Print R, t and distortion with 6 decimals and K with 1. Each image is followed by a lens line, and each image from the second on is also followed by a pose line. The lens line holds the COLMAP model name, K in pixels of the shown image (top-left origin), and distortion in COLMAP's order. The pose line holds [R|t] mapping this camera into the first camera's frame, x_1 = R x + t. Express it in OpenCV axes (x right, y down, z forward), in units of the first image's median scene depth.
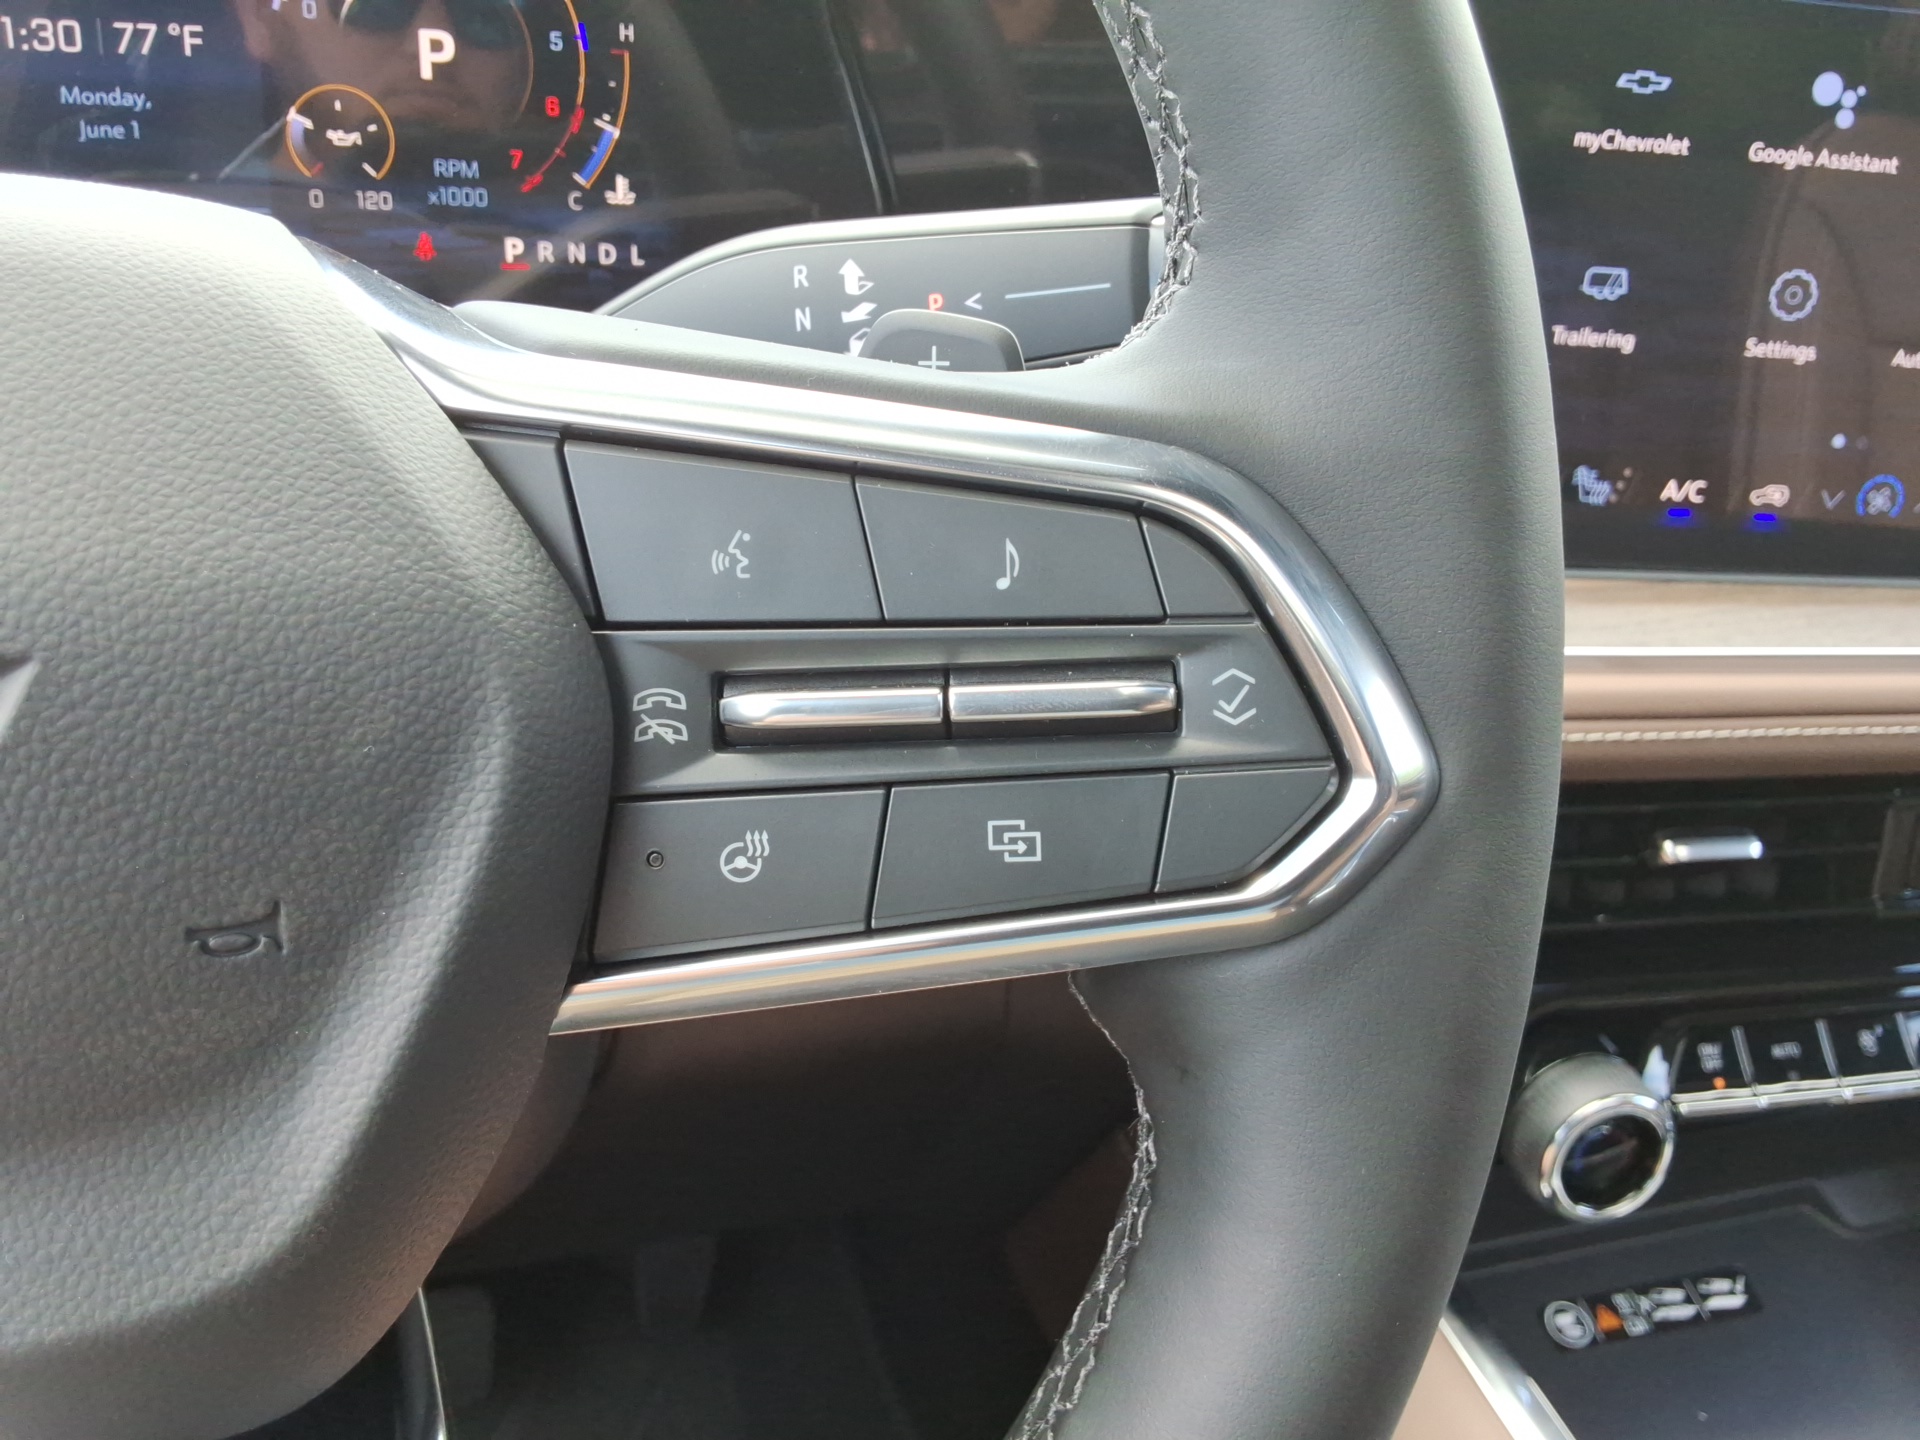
lens RADIAL K [[1606.5, 0, 965.9], [0, 1606.5, 733.9], [0, 0, 1]] dist [-0.005618, -0.043790]
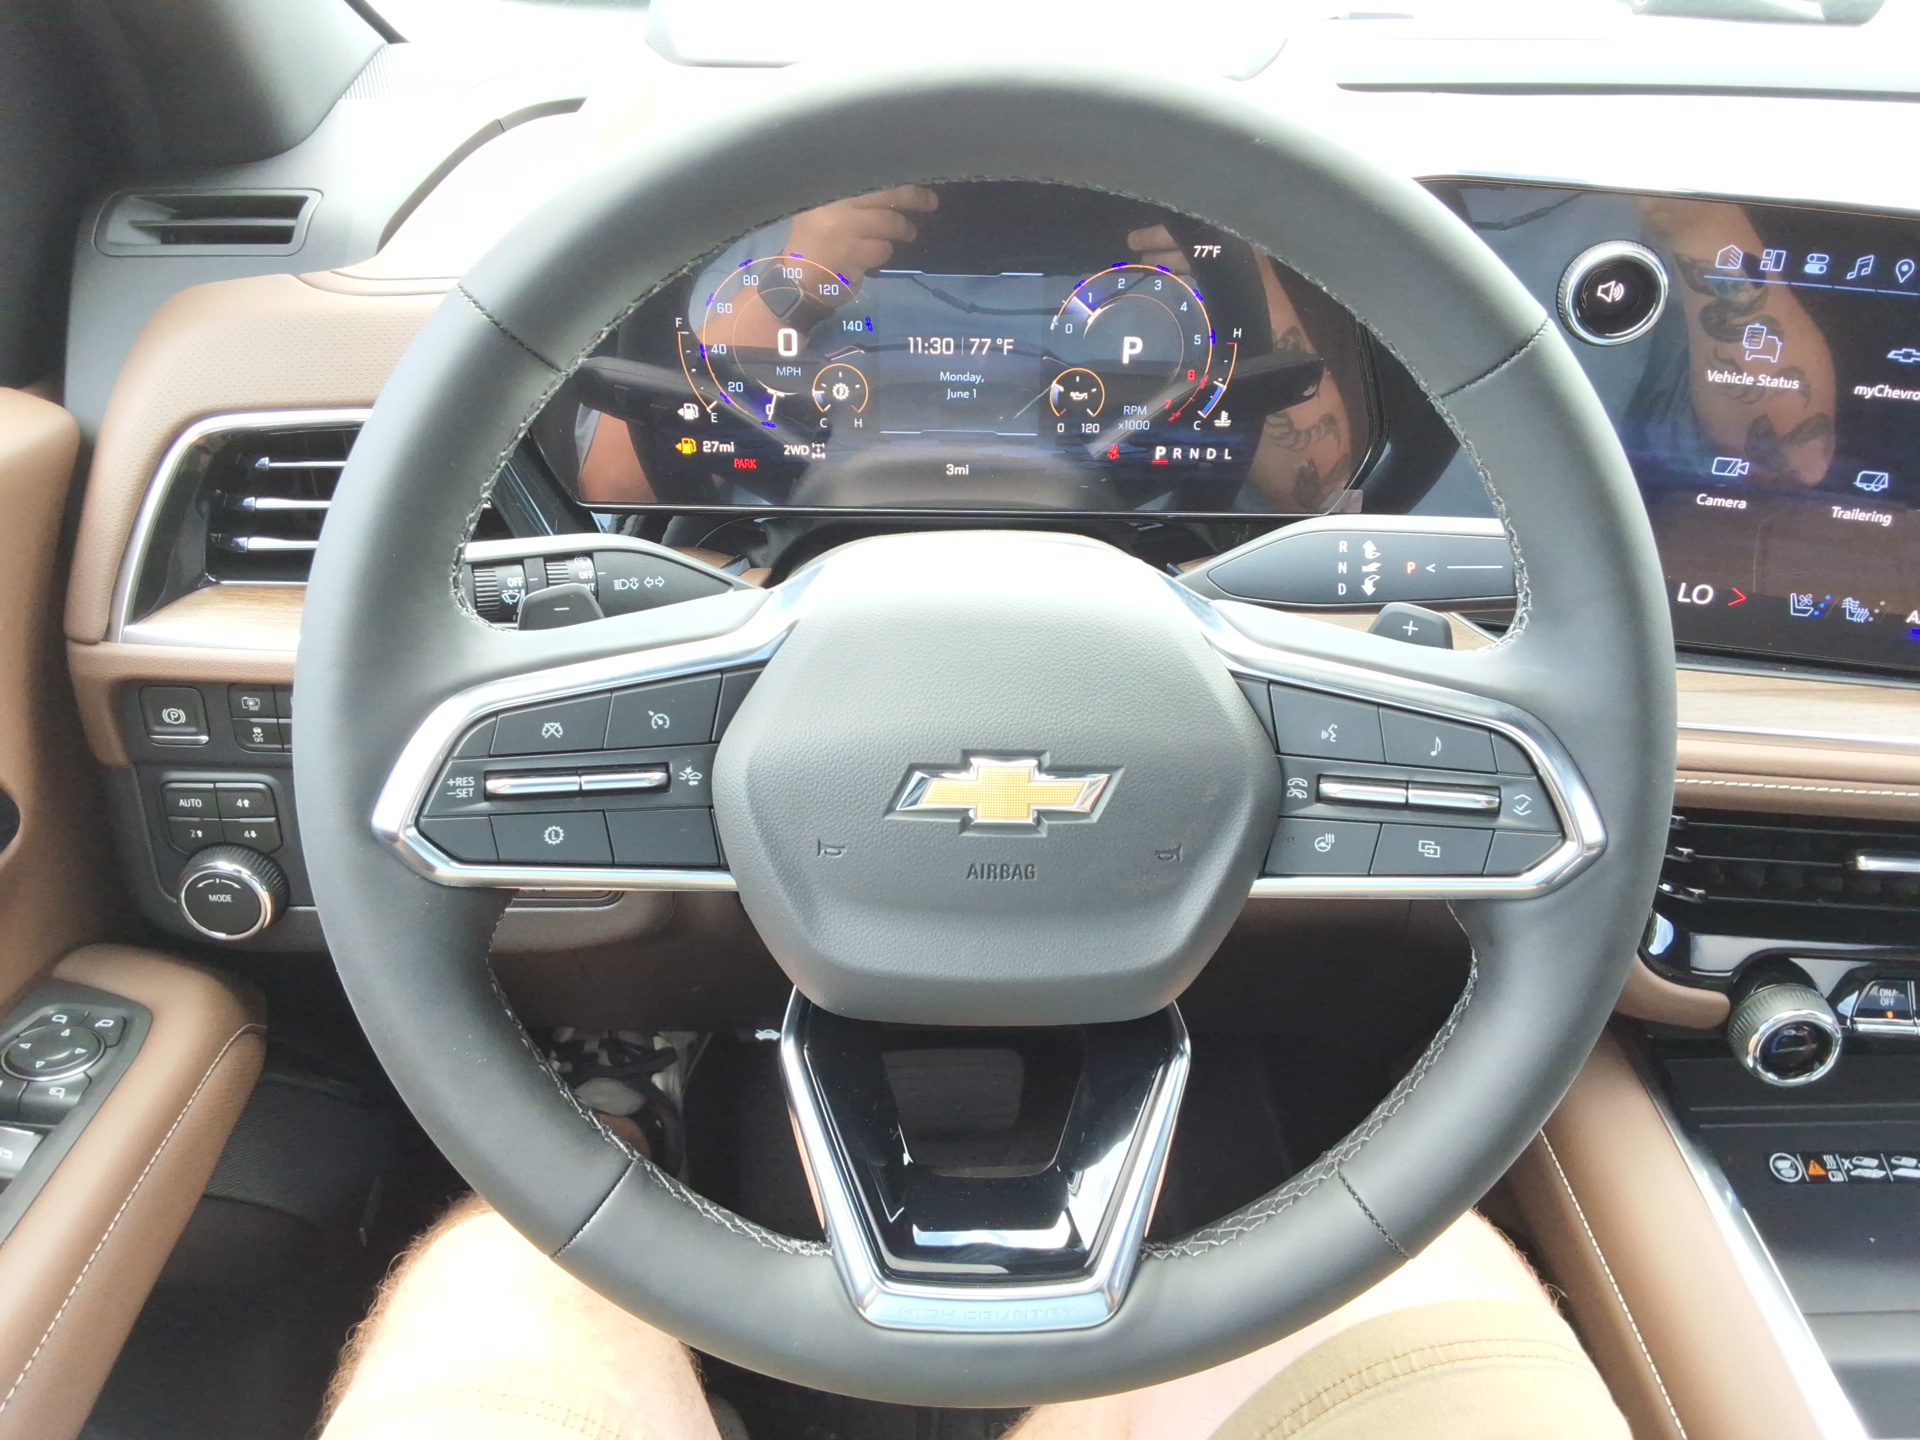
lens RADIAL K [[1551.8, 0, 960.0], [0, 1551.8, 690.1], [0, 0, 1]] dist [0.104149, -0.157539]
pose [[0.964077, 0.087486, -0.250803, -0.040296], [-0.074602, 0.995380, 0.060444, -0.128355], [0.254932, -0.039562, 0.966149, -0.743537]]
